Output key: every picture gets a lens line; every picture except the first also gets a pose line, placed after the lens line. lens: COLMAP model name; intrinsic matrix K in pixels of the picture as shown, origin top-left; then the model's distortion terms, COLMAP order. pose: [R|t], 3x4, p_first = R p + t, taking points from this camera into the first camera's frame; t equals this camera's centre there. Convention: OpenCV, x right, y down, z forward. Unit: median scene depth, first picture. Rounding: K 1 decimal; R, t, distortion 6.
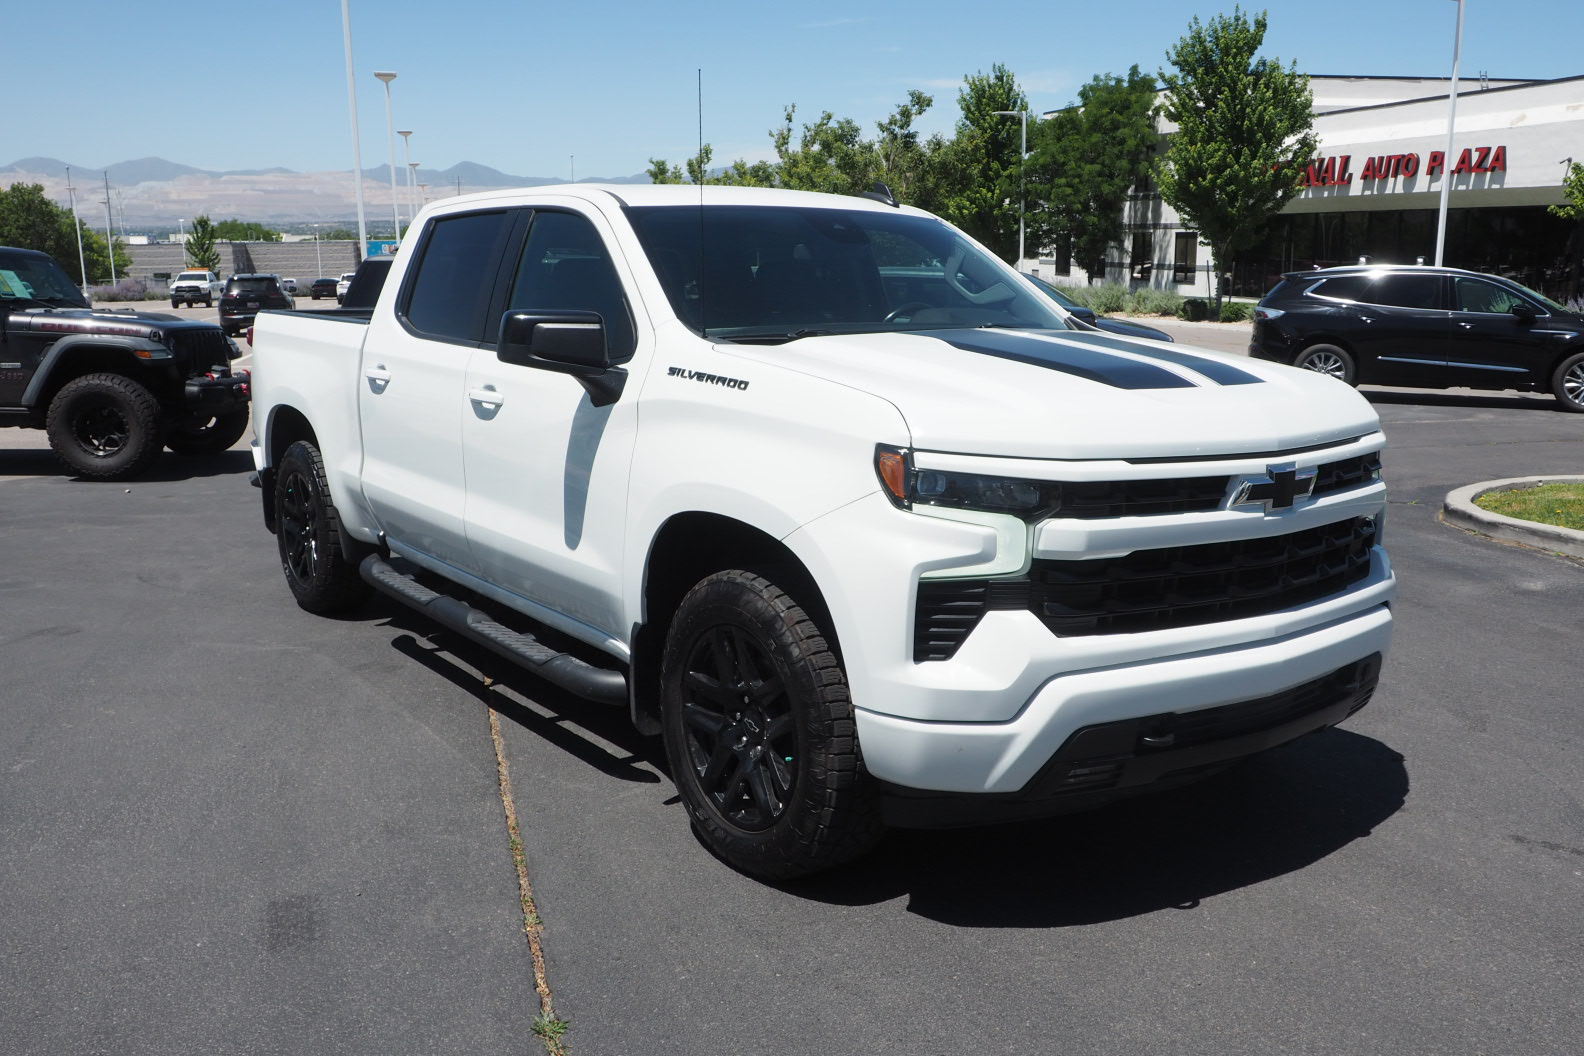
lens RADIAL K [[1403.7, 0, 792.0], [0, 1403.7, 528.0], [0, 0, 1]] dist [-0.033445, 0.006756]
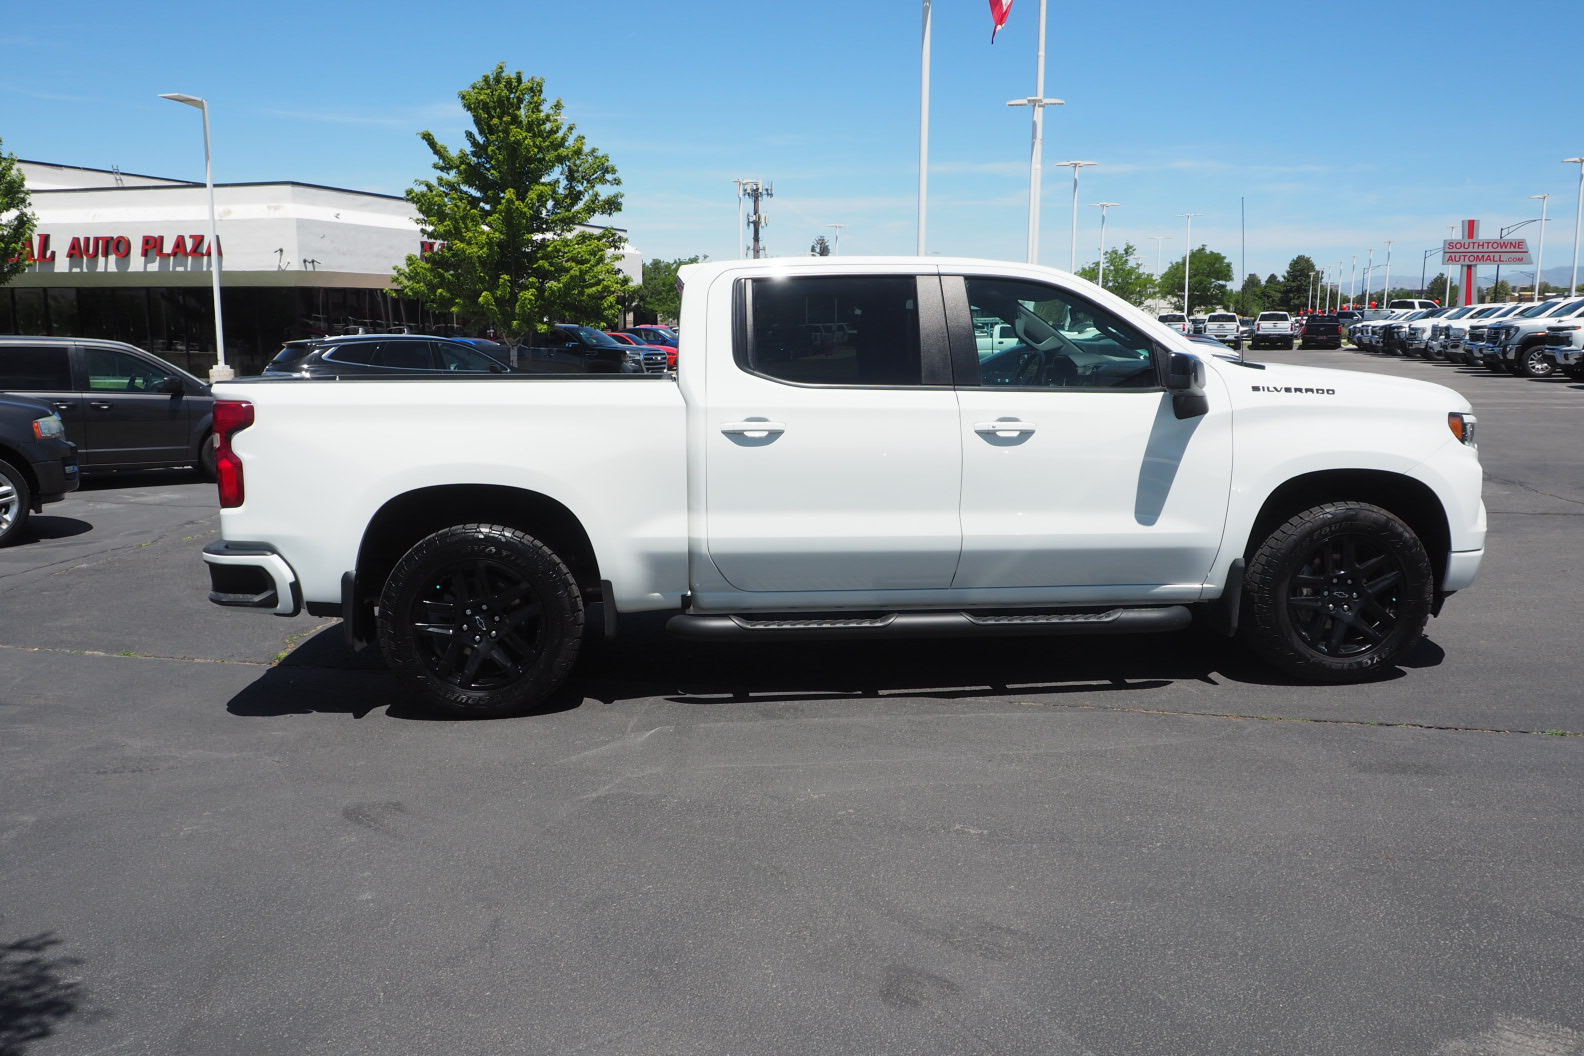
lens RADIAL K [[1229.5, 0, 792.0], [0, 1229.5, 528.0], [0, 0, 1]] dist [-0.014606, -0.004177]
pose [[0.512803, -0.132093, 0.848283, -0.134807], [0.160380, 0.985437, 0.056497, -0.010592], [-0.843393, 0.107076, 0.526520, 0.065715]]
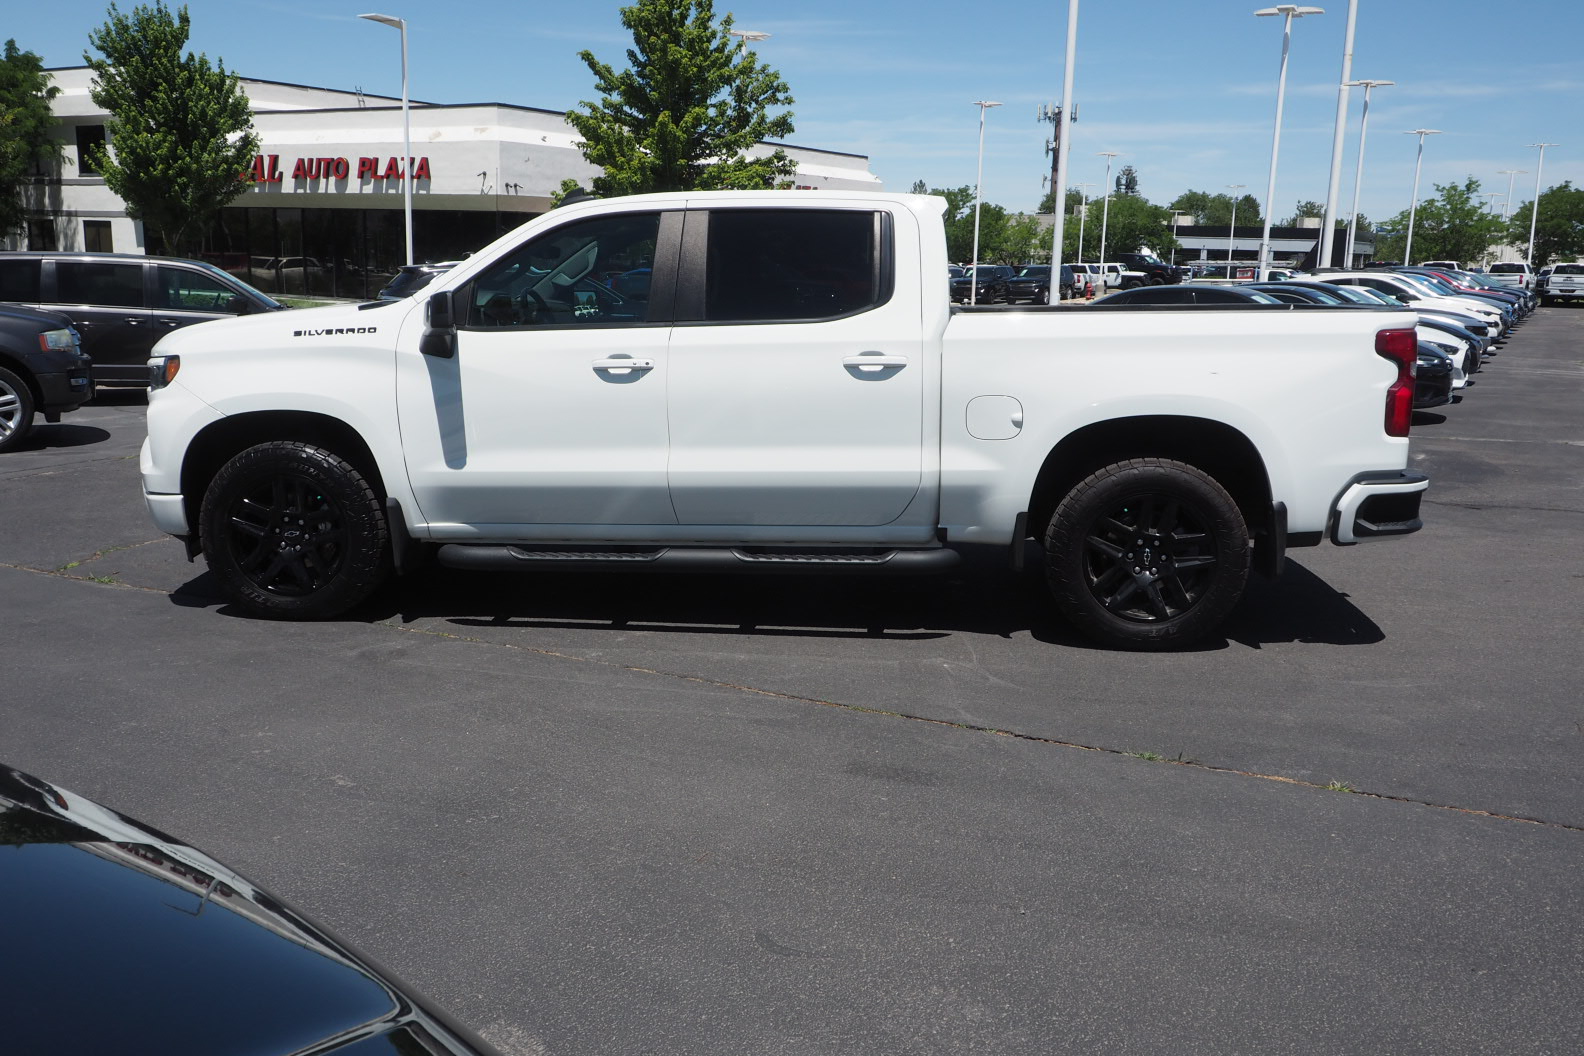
lens RADIAL K [[1326.8, 0, 792.0], [0, 1326.8, 528.0], [0, 0, 1]] dist [-0.014039, -0.001869]
pose [[0.687748, -0.121223, 0.715757, -0.098761], [0.110090, 0.991972, 0.062222, -0.001984], [-0.717553, 0.036005, 0.695572, 0.017473]]
